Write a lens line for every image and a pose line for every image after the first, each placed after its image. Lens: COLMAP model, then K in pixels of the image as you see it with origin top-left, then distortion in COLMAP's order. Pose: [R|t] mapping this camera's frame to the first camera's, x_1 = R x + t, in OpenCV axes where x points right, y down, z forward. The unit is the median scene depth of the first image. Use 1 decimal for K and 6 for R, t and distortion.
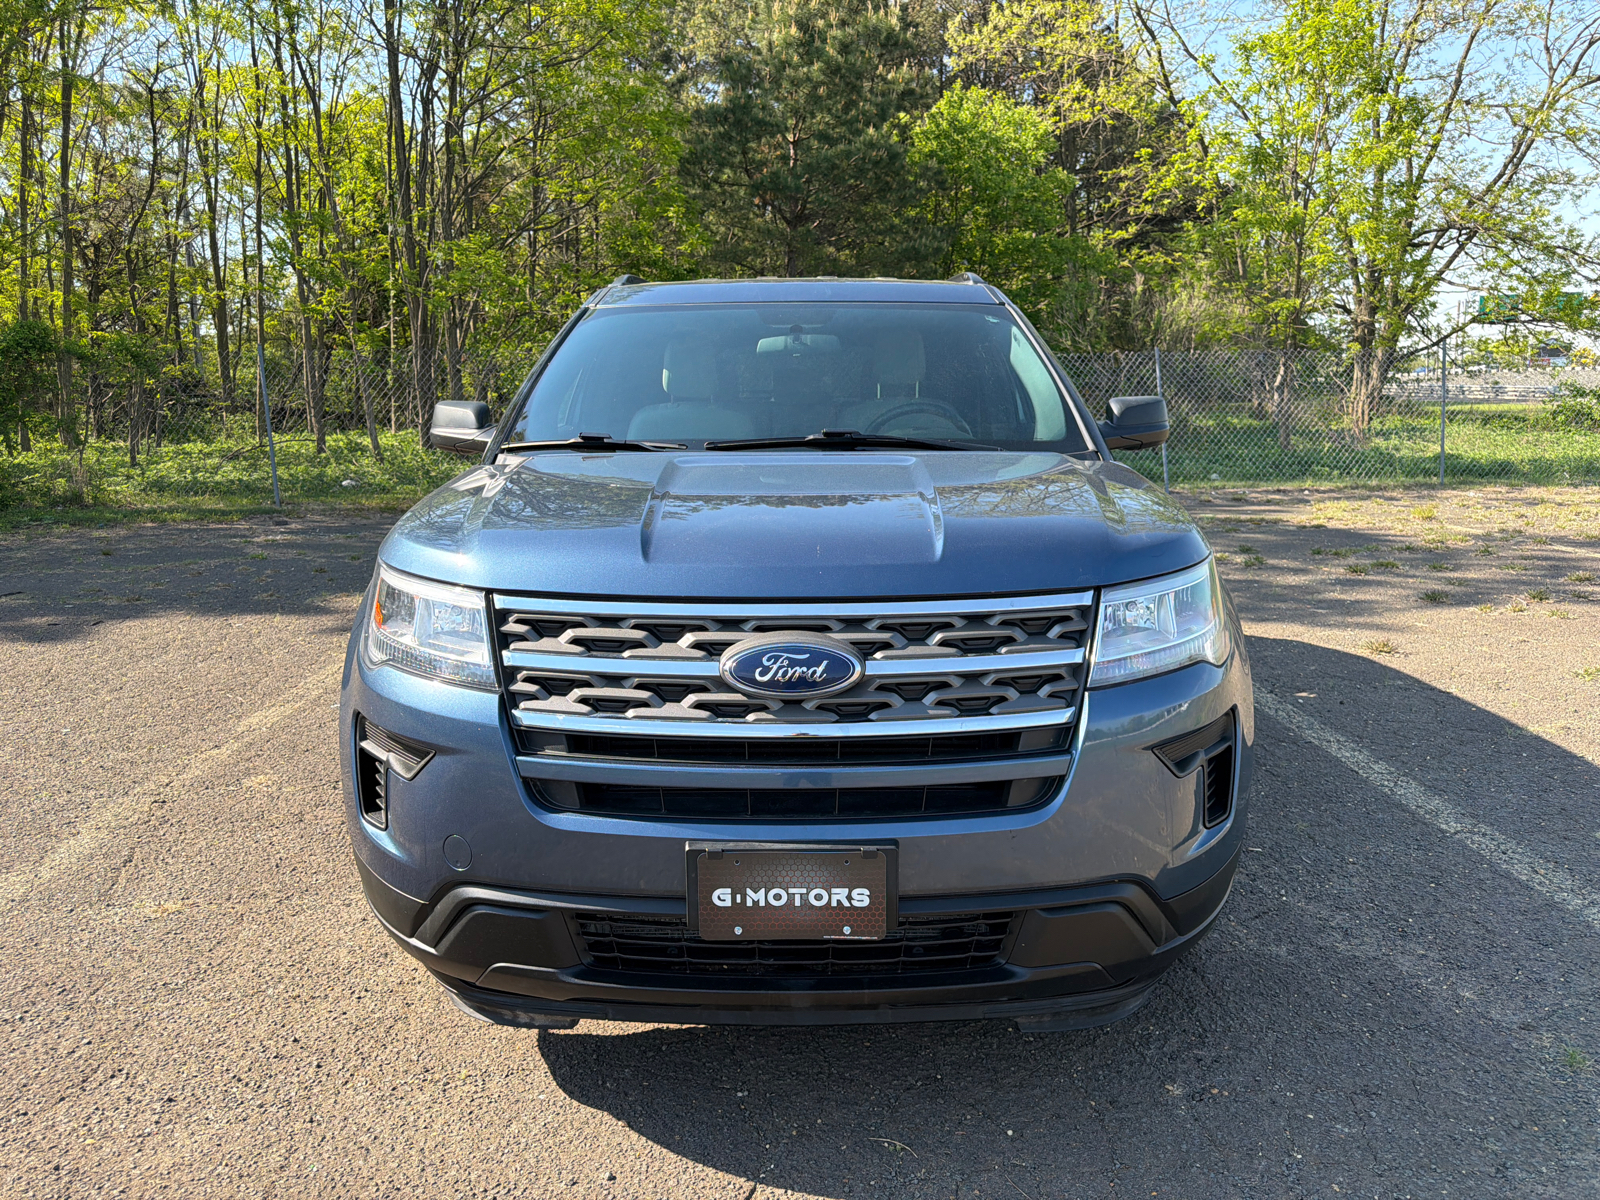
lens RADIAL K [[1167.2, 0, 769.2], [0, 1167.2, 582.4], [0, 0, 1]] dist [0.024595, -0.024904]
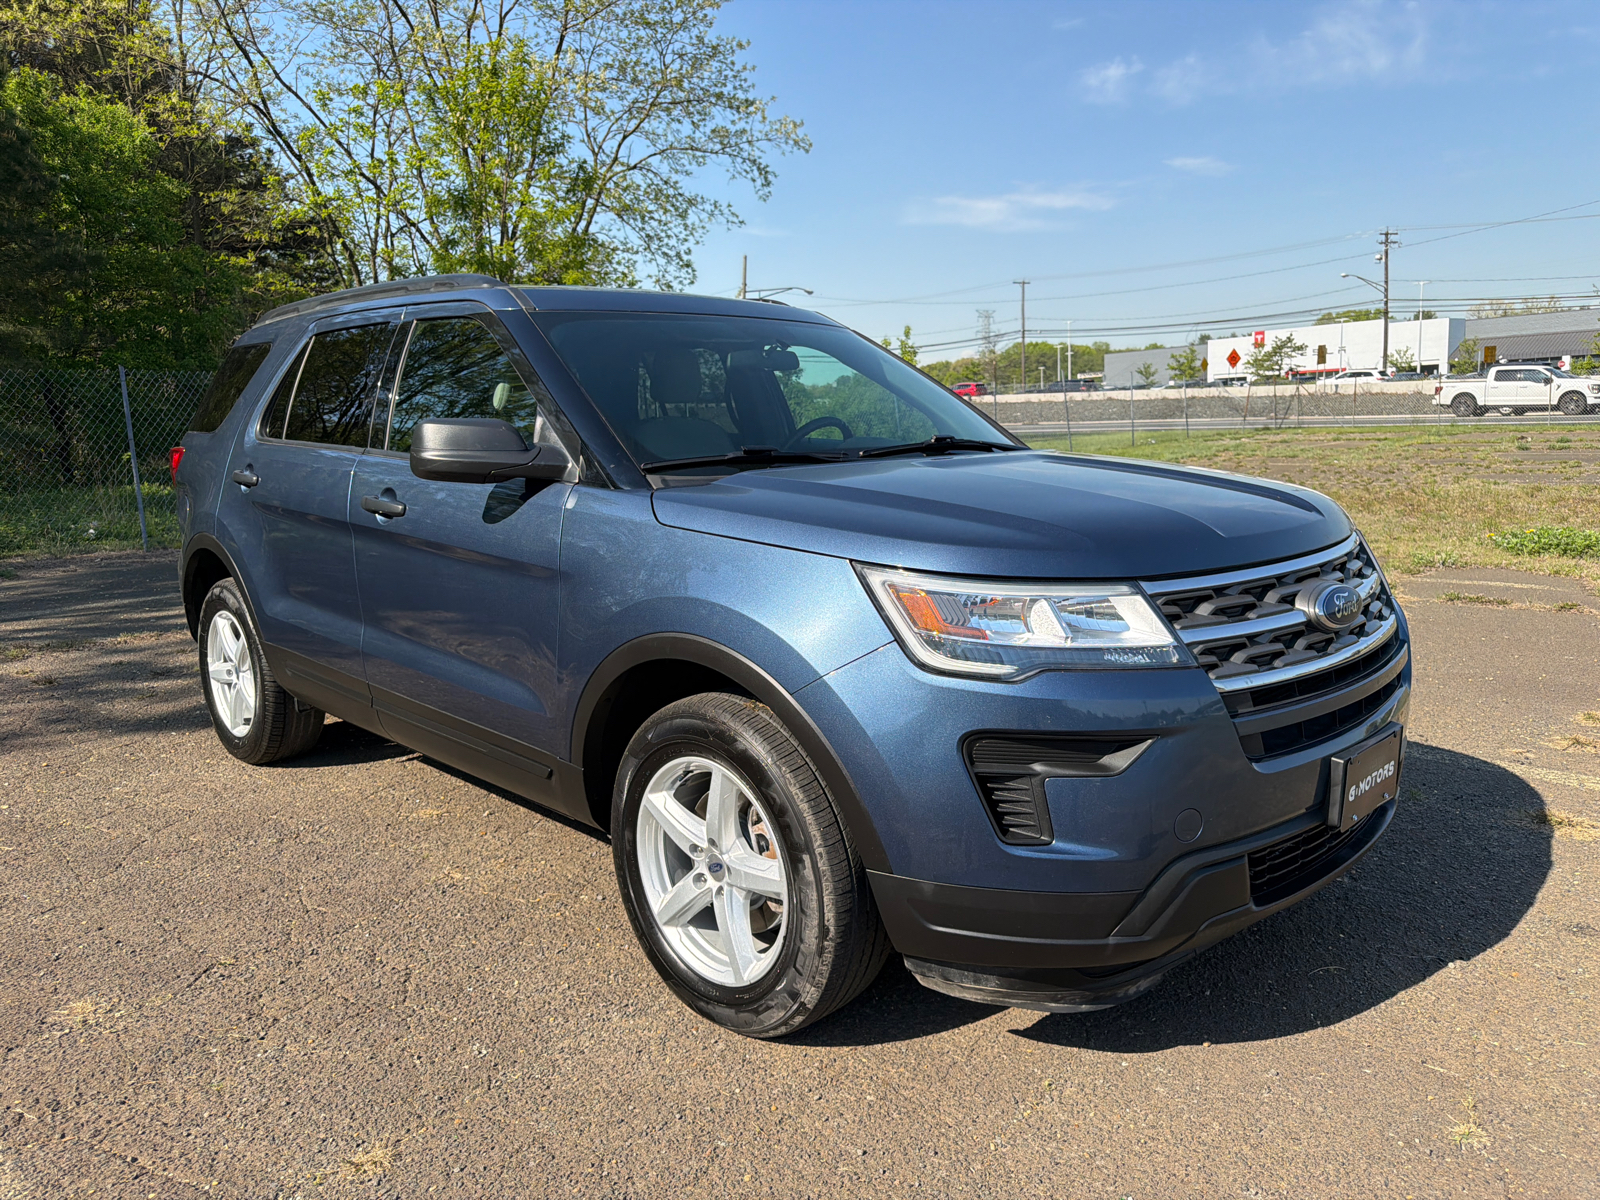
lens RADIAL K [[1167.2, 0, 814.0], [0, 1167.2, 587.3], [0, 0, 1]] dist [0.024595, -0.024904]
pose [[0.694118, -0.113335, 0.710883, -1.257797], [0.132009, 0.990822, 0.029069, -0.057462], [-0.707653, 0.073665, 0.702709, 0.497723]]
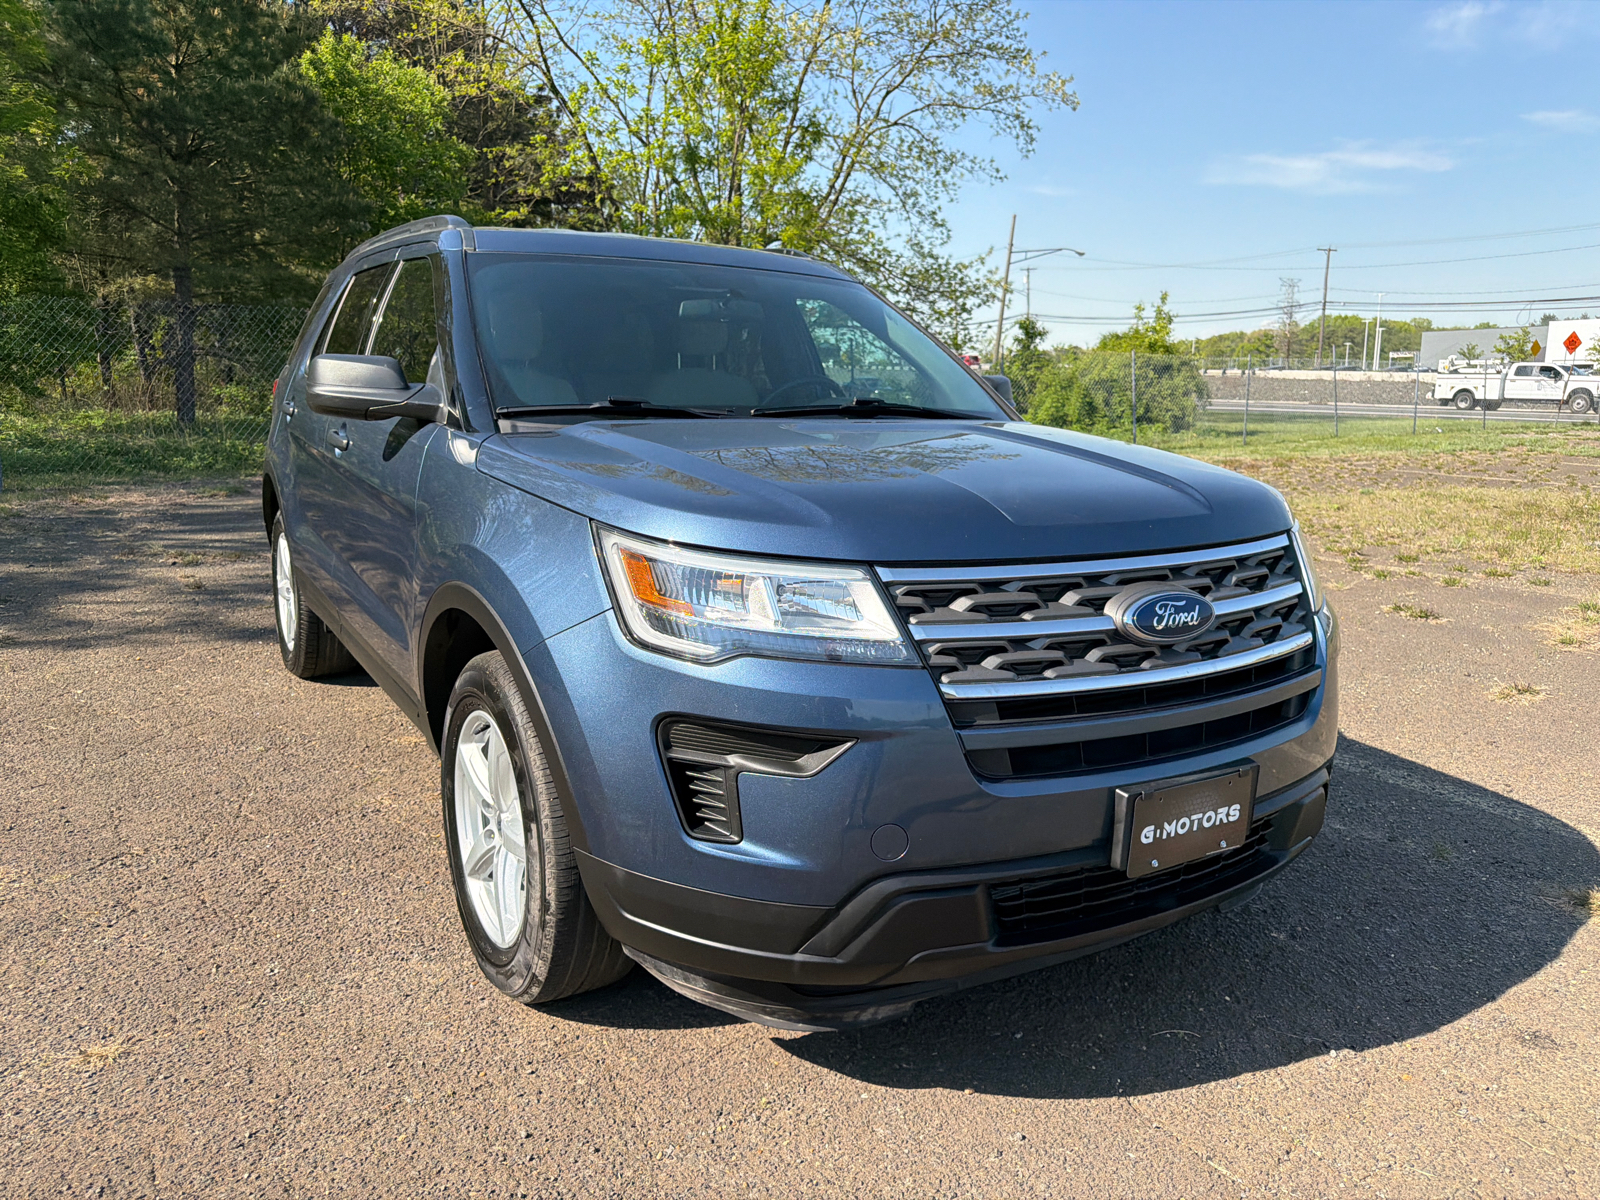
lens RADIAL K [[1167.2, 0, 795.6], [0, 1167.2, 603.1], [0, 0, 1]] dist [0.024595, -0.024904]
pose [[0.845585, -0.074922, 0.528557, -0.826399], [0.057022, 0.997114, 0.050115, -0.011266], [-0.530787, -0.012237, 0.847417, 0.263914]]
